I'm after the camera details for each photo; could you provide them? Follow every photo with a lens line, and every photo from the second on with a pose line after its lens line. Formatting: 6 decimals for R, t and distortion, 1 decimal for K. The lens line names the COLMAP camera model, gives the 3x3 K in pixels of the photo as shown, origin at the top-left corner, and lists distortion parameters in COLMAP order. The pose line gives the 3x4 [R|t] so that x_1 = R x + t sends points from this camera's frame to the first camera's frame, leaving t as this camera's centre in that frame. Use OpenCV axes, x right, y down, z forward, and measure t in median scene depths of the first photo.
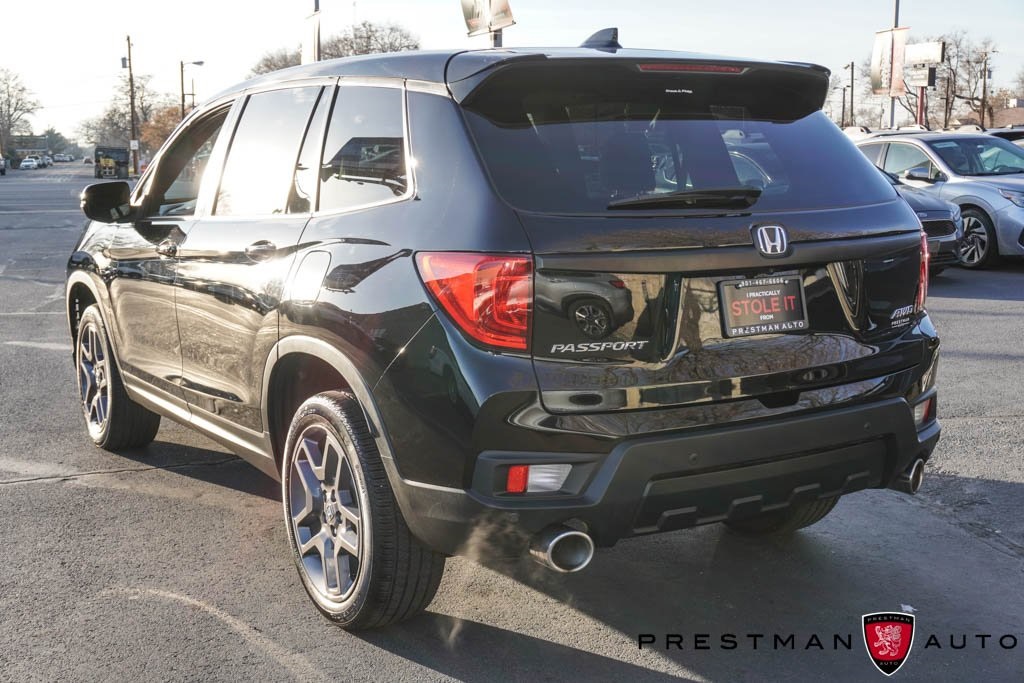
lens RADIAL K [[1266.0, 0, 512.0], [0, 1266.0, 341.5], [0, 0, 1]] dist [0.000463, 0.033503]
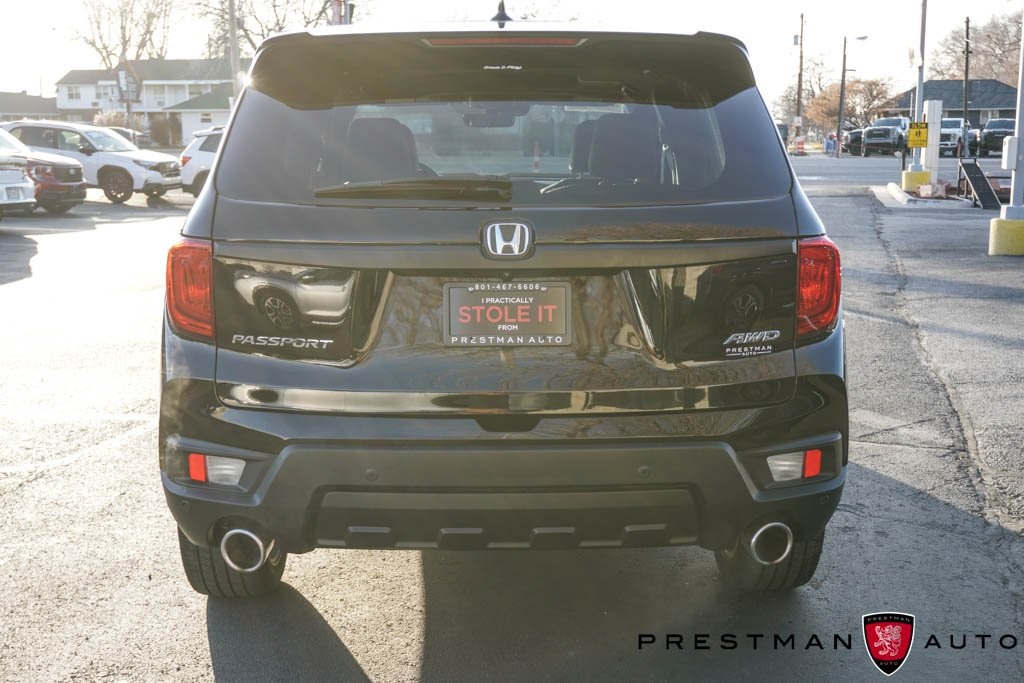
lens RADIAL K [[1266.0, 0, 512.0], [0, 1266.0, 341.5], [0, 0, 1]] dist [0.000463, 0.033503]
pose [[0.859231, 0.092799, -0.503101, 0.643252], [-0.083612, 0.995661, 0.040854, -0.045457], [0.504709, 0.006962, 0.863262, 0.251003]]
